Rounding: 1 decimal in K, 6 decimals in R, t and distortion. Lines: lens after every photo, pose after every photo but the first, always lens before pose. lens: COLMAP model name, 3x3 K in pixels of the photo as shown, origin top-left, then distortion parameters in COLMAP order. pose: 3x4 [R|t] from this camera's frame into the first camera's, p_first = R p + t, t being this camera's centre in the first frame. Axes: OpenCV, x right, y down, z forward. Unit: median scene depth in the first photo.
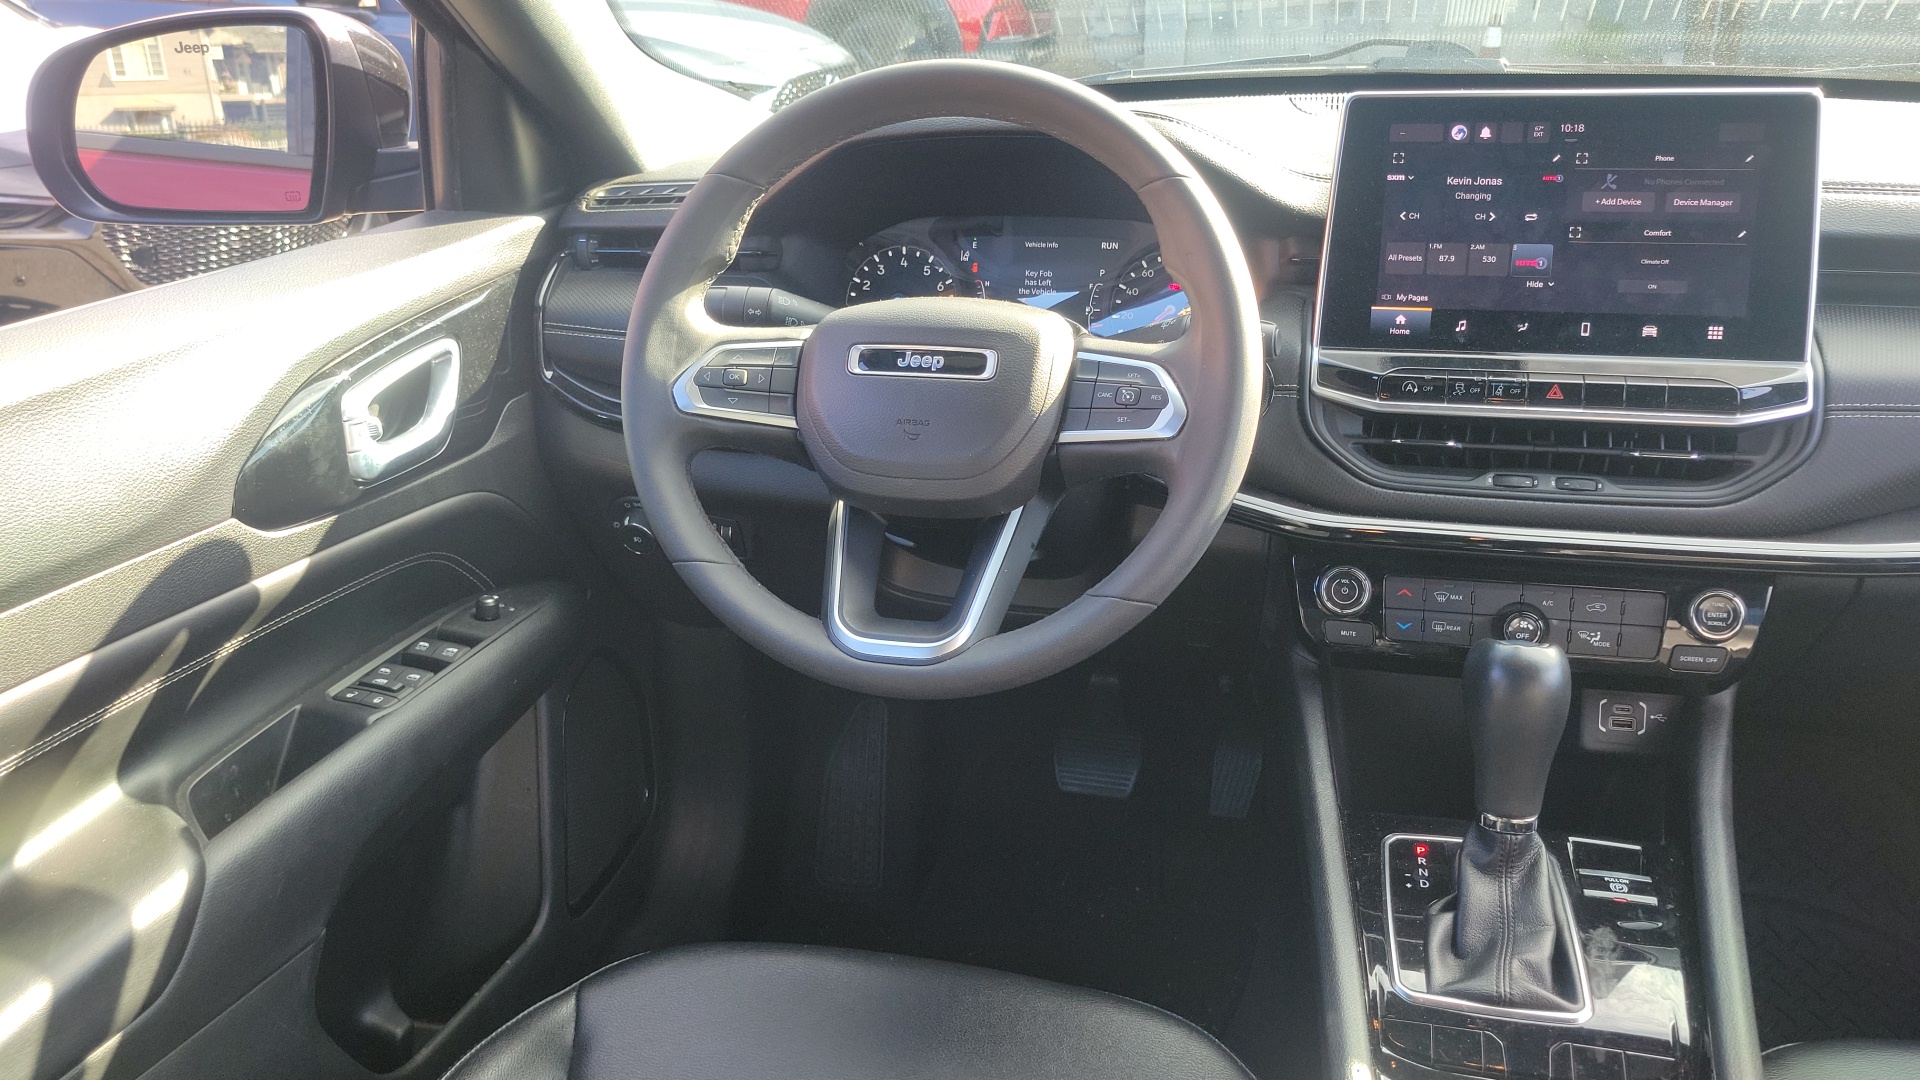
lens RADIAL K [[1456.4, 0, 926.2], [0, 1456.4, 543.4], [0, 0, 1]] dist [0.030672, -0.019157]
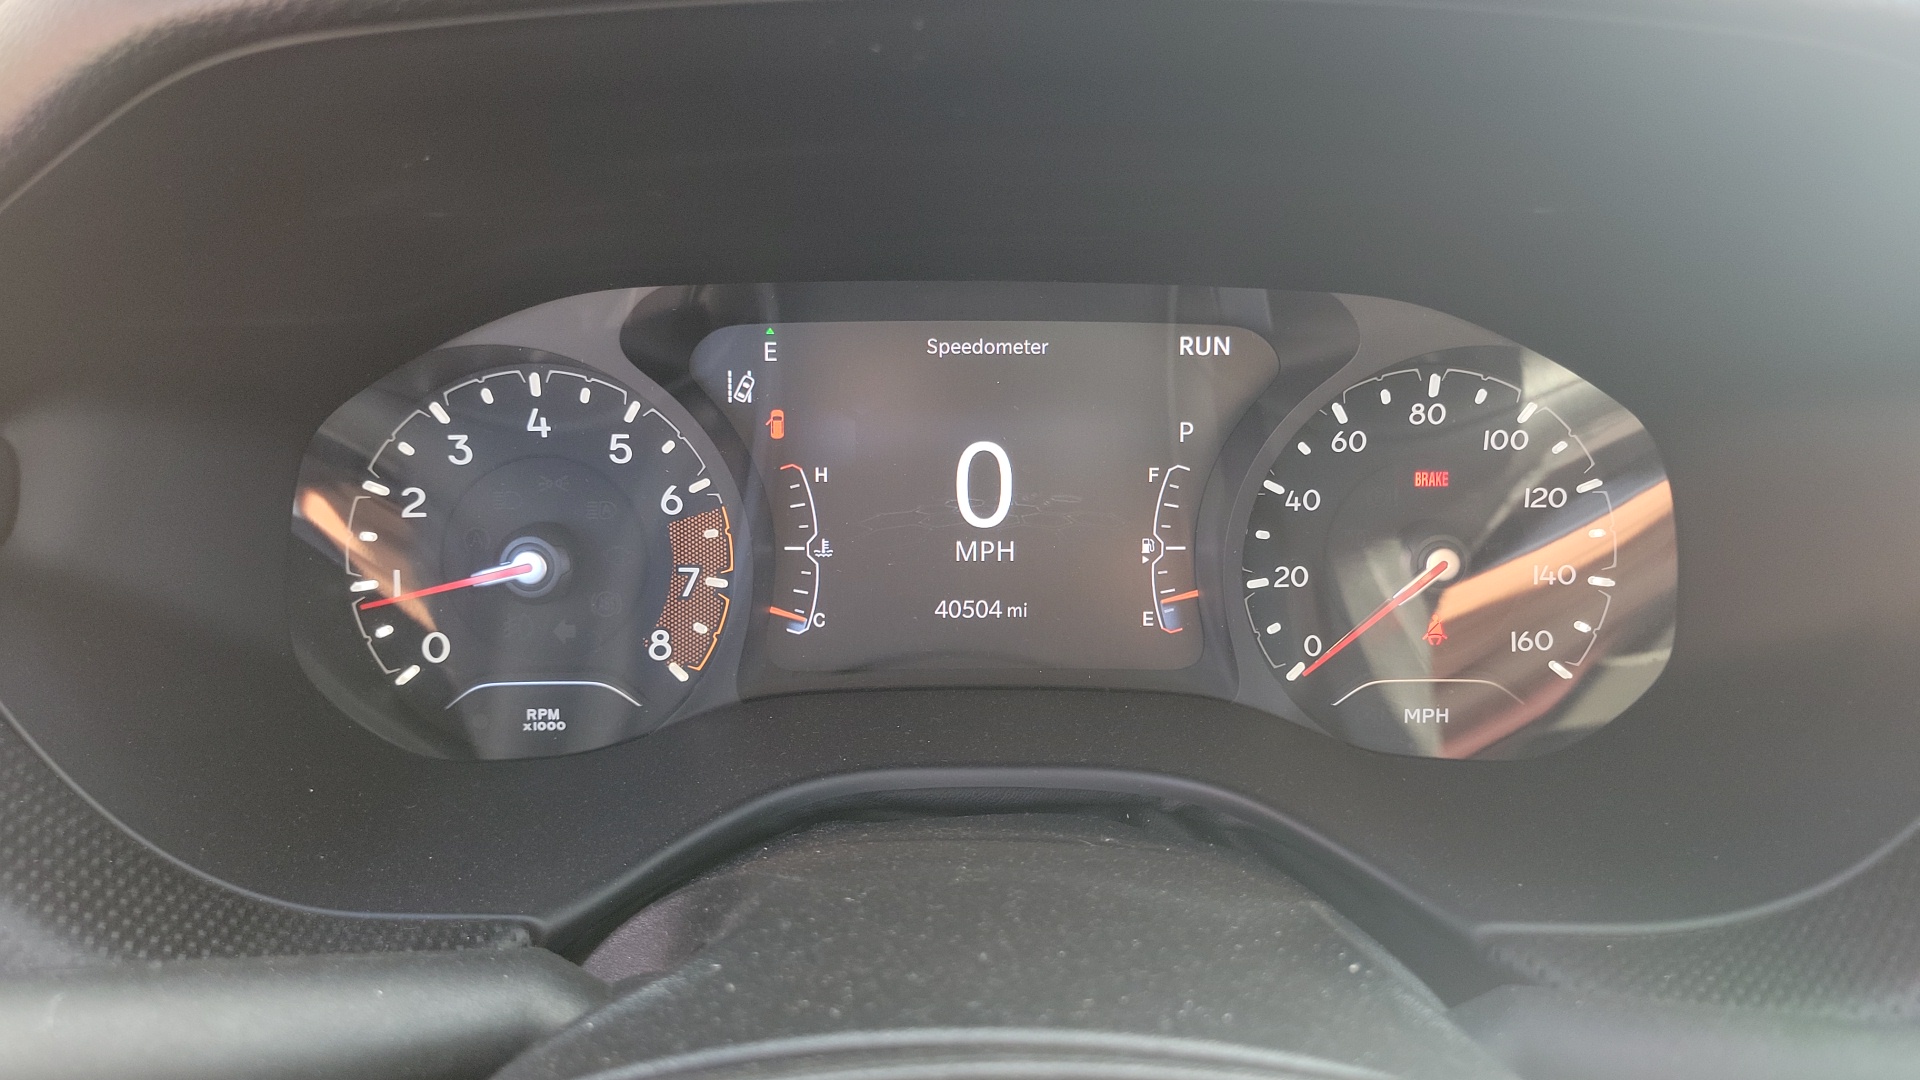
lens RADIAL K [[1456.4, 0, 965.0], [0, 1456.4, 539.8], [0, 0, 1]] dist [0.030672, -0.019157]
pose [[0.963655, -0.088172, 0.252180, -0.011137], [0.067121, 0.993595, 0.090910, -0.248278], [-0.258581, -0.070680, 0.963400, 0.897484]]
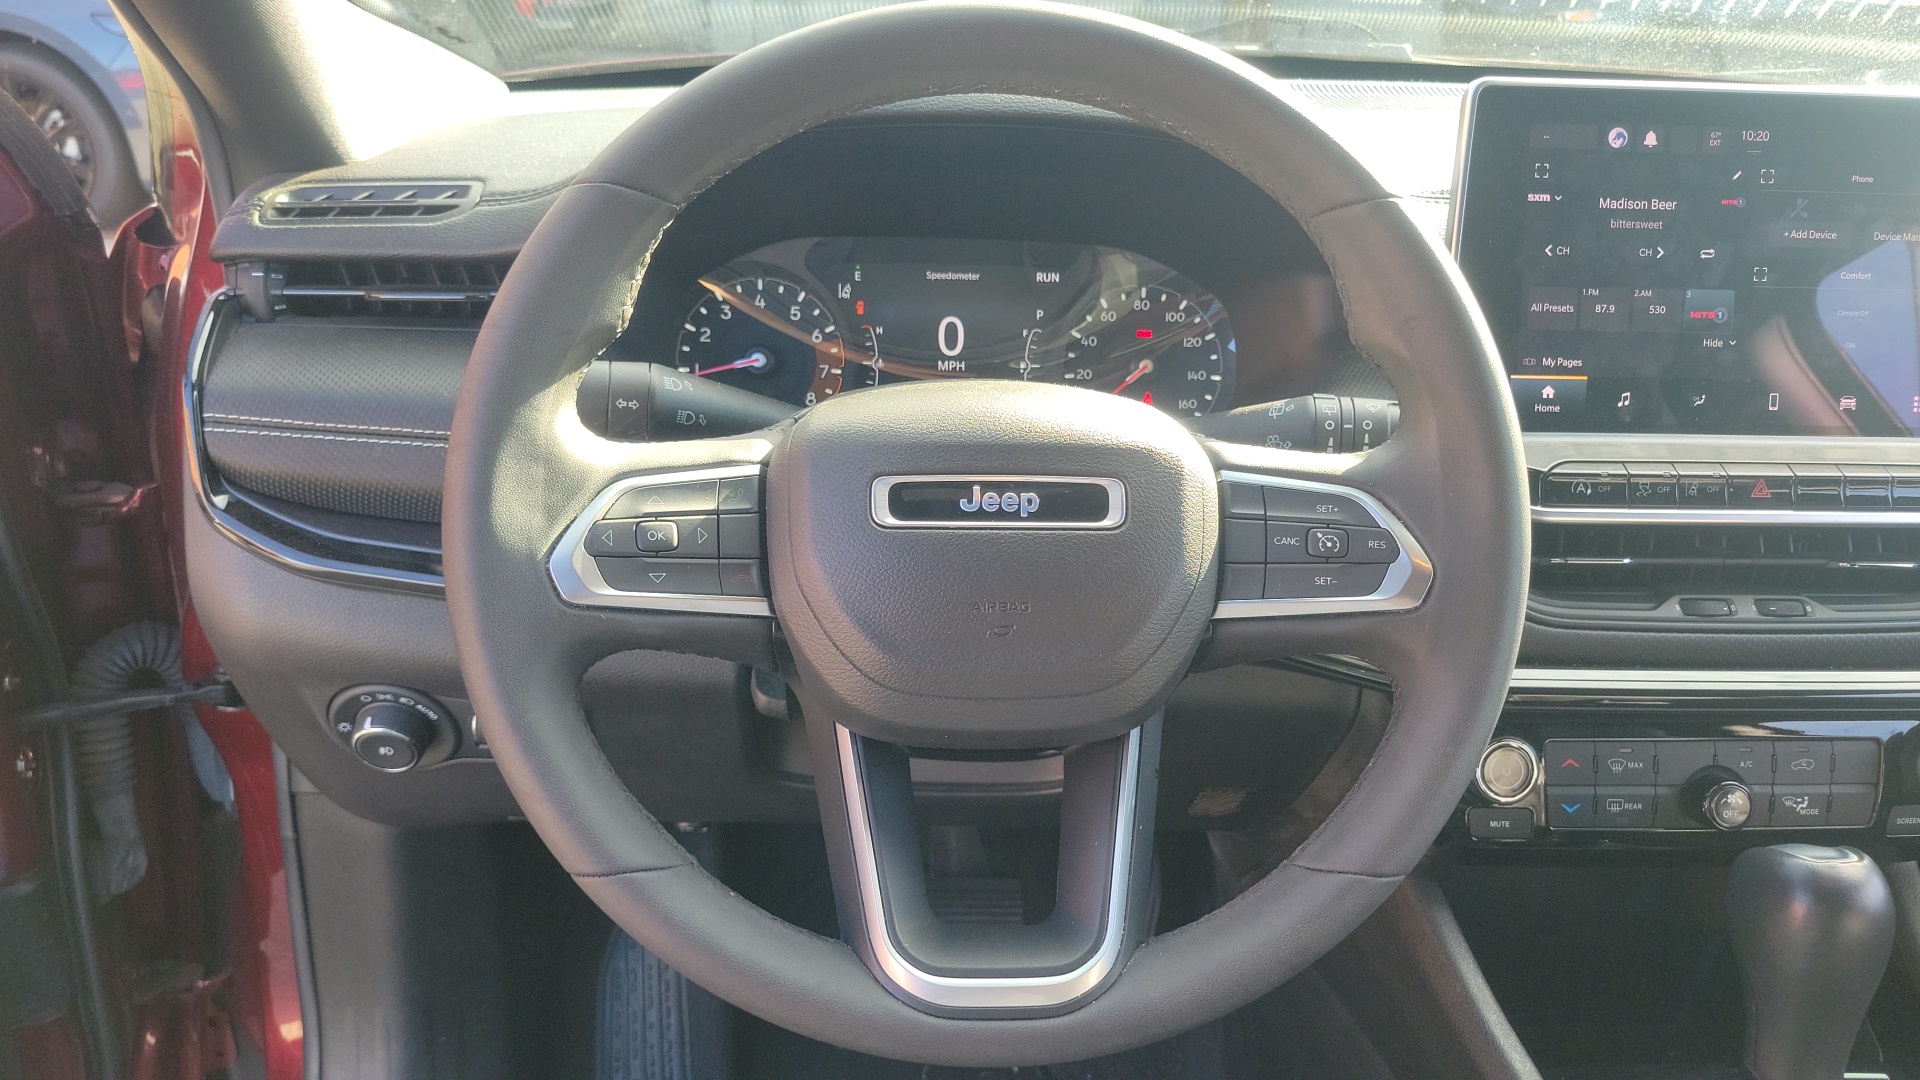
lens RADIAL K [[1456.4, 0, 960.6], [0, 1456.4, 547.9], [0, 0, 1]] dist [0.030672, -0.019157]
pose [[0.947824, -0.062777, 0.312552, -0.193490], [0.058565, 0.998022, 0.022854, -0.112965], [-0.313368, -0.003356, 0.949626, 0.409933]]
